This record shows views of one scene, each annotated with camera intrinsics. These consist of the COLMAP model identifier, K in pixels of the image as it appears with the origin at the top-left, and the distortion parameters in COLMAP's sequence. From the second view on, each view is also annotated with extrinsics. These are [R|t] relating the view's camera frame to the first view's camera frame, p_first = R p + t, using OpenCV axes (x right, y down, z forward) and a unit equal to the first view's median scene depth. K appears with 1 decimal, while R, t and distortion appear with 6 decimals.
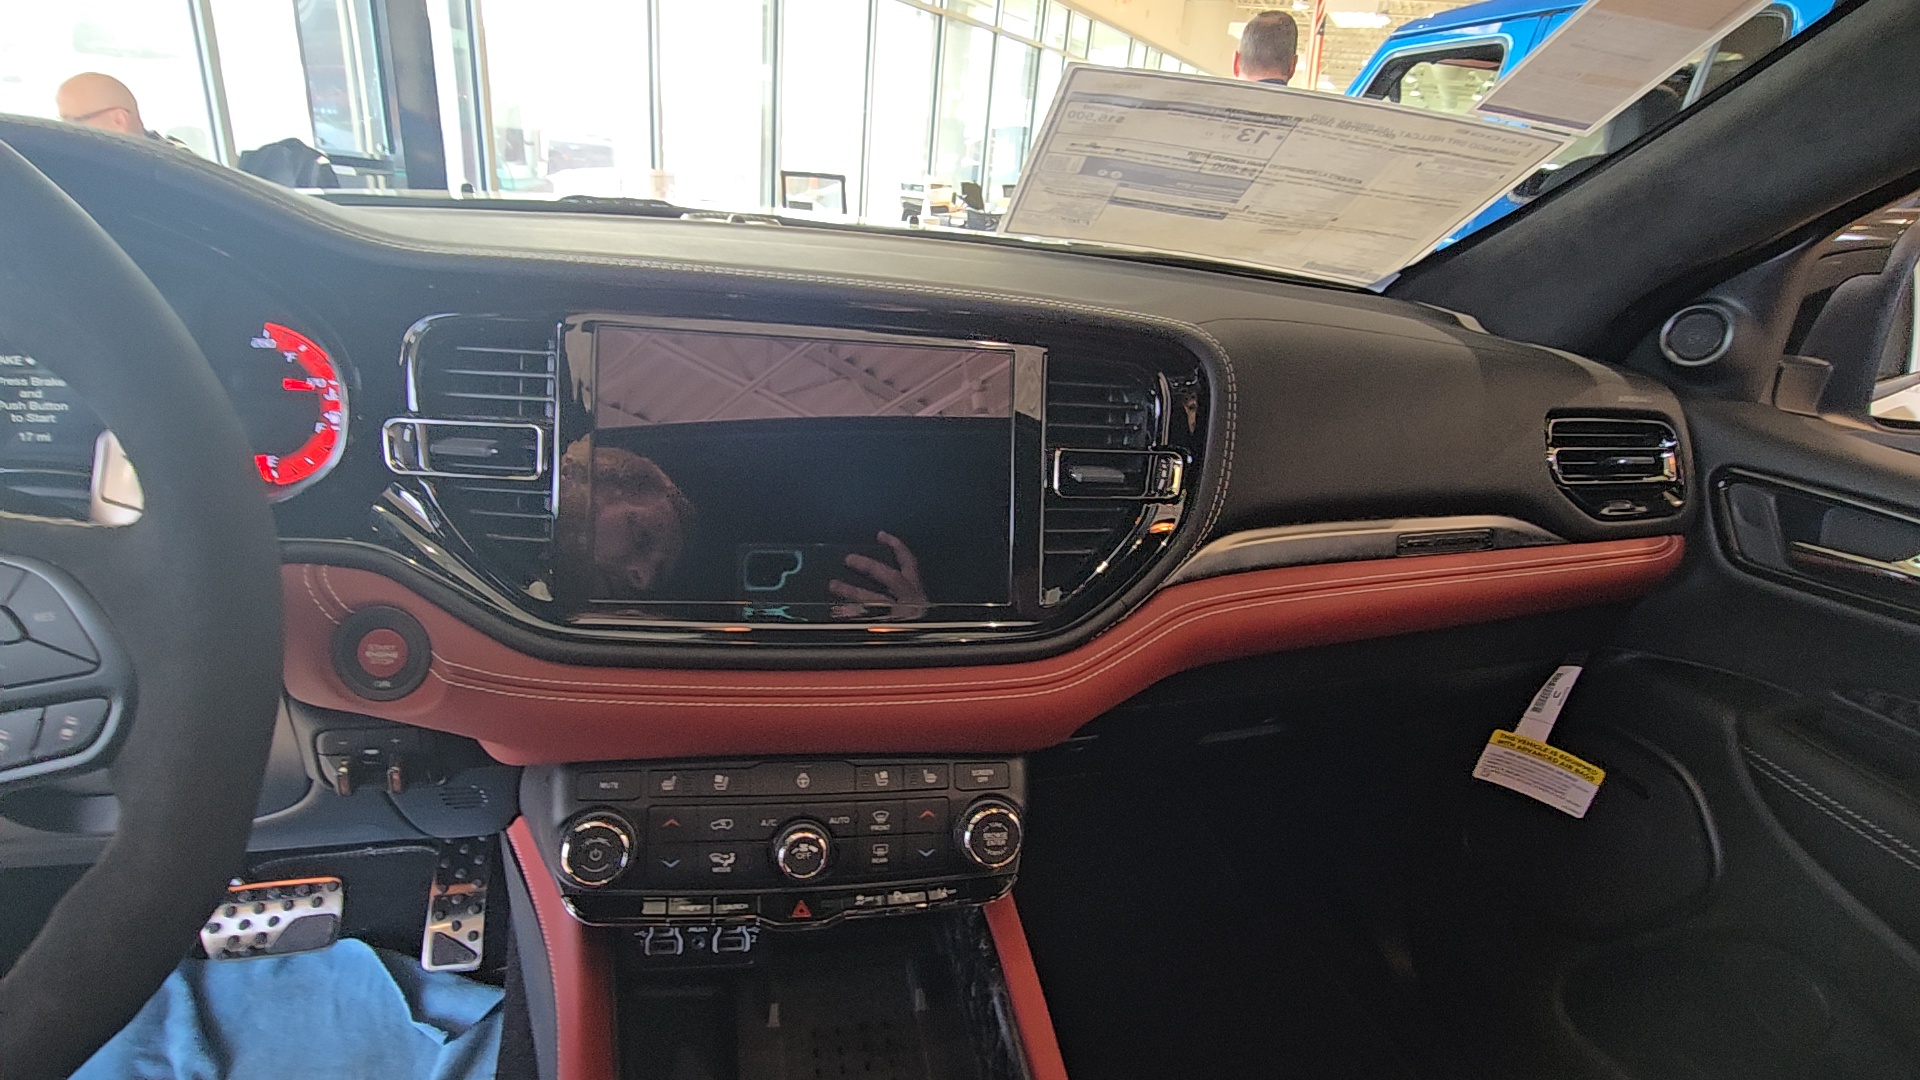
lens RADIAL K [[970.6, 0, 951.4], [0, 970.6, 542.1], [0, 0, 1]] dist [-0.000144, -0.002003]
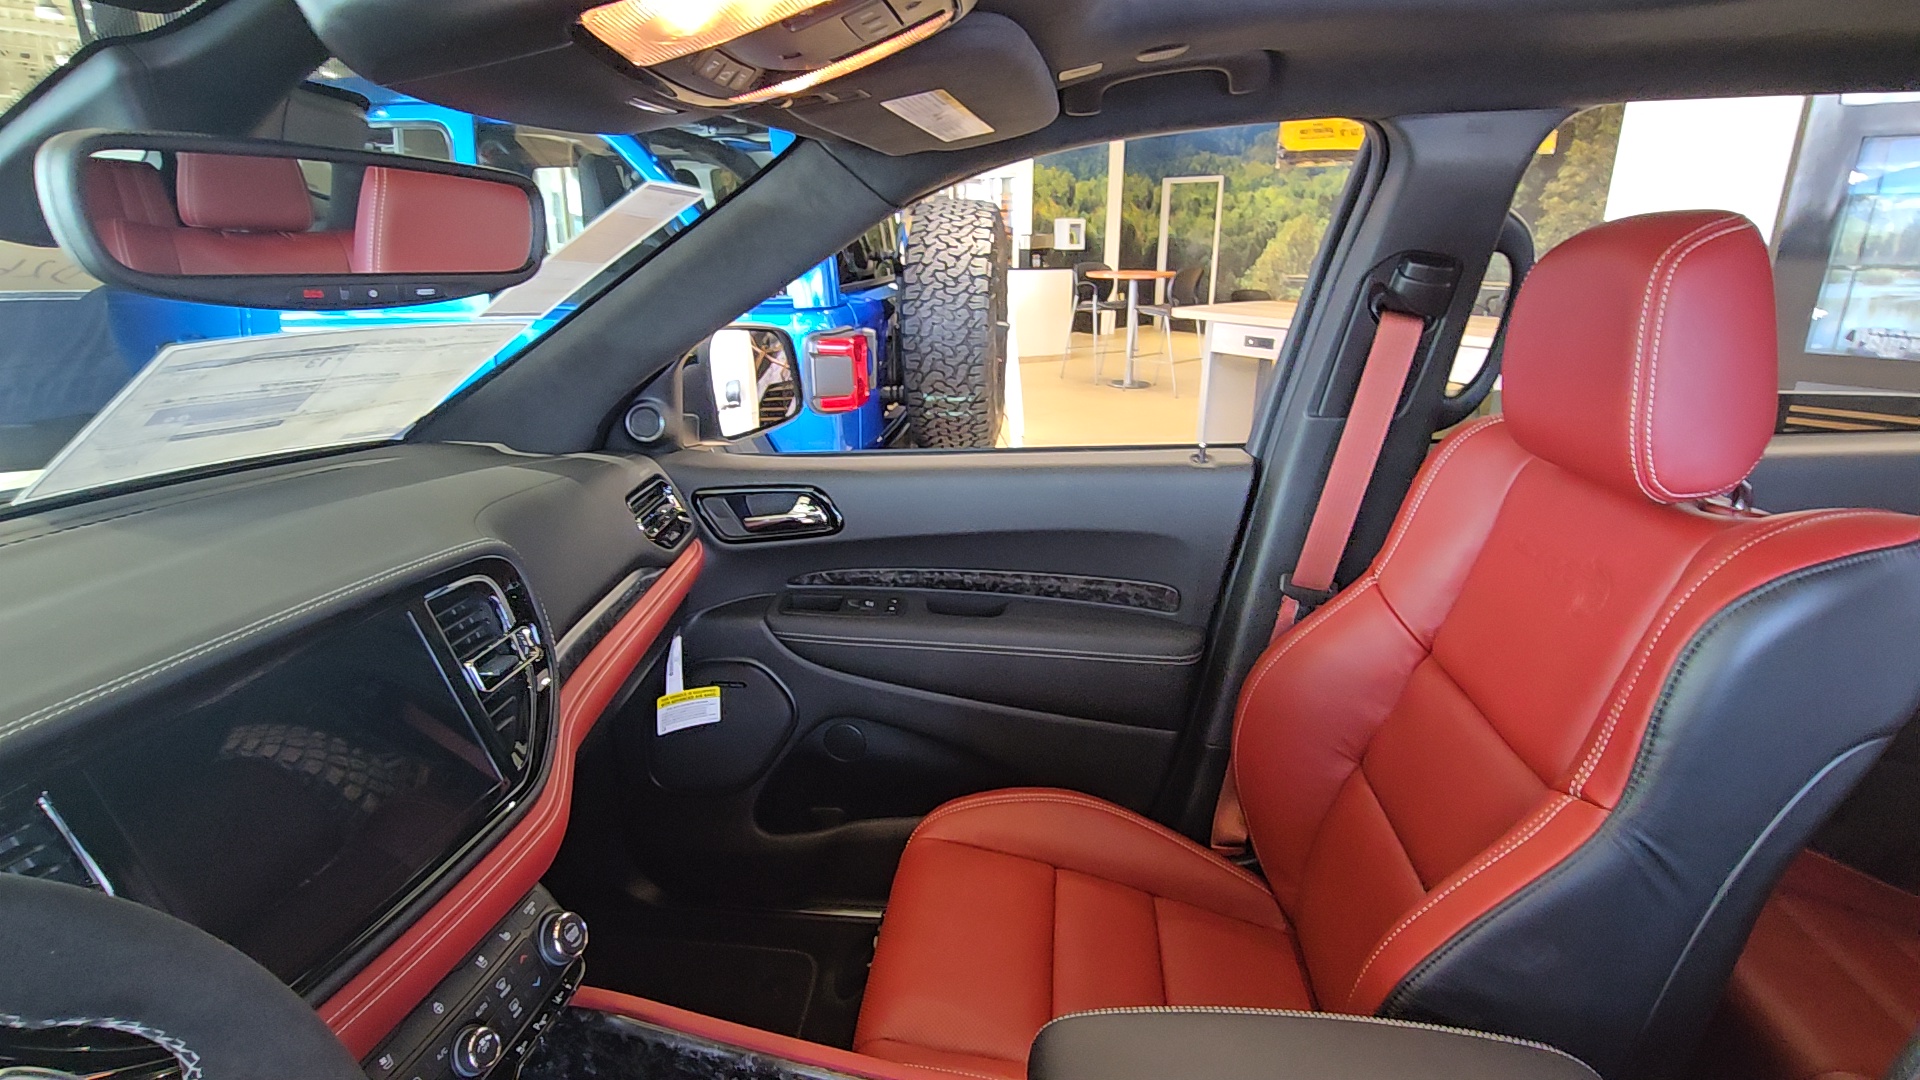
lens RADIAL K [[970.6, 0, 948.5], [0, 970.6, 537.8], [0, 0, 1]] dist [-0.000144, -0.002003]
pose [[0.378129, -0.362521, 0.851820, -0.518562], [0.380210, 0.899767, 0.214148, -0.207110], [-0.844073, 0.242894, 0.478062, -0.164185]]
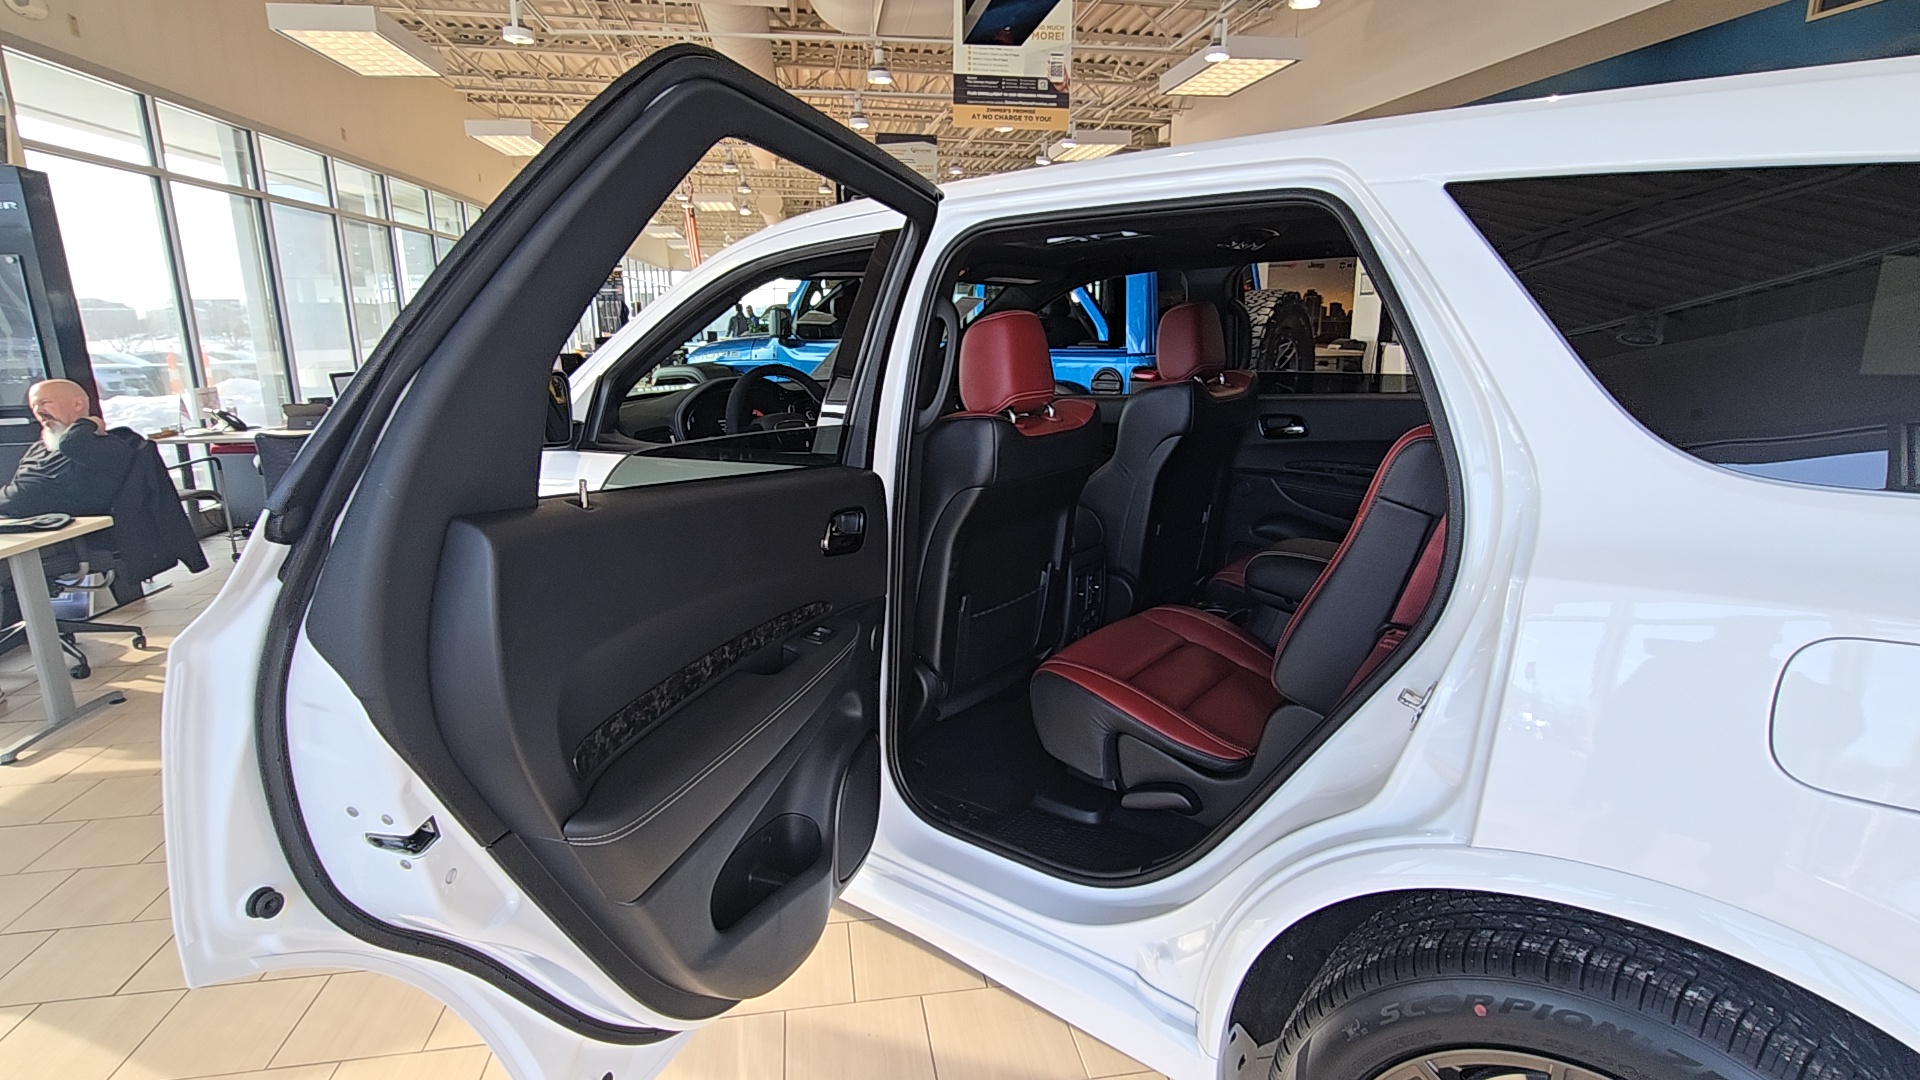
lens RADIAL K [[970.6, 0, 943.3], [0, 970.6, 546.4], [0, 0, 1]] dist [-0.000144, -0.002003]
pose [[0.815746, -0.224978, 0.532864, -2.022440], [0.290886, 0.955847, -0.041746, 0.706254], [-0.499944, 0.189057, 0.845171, -2.710745]]
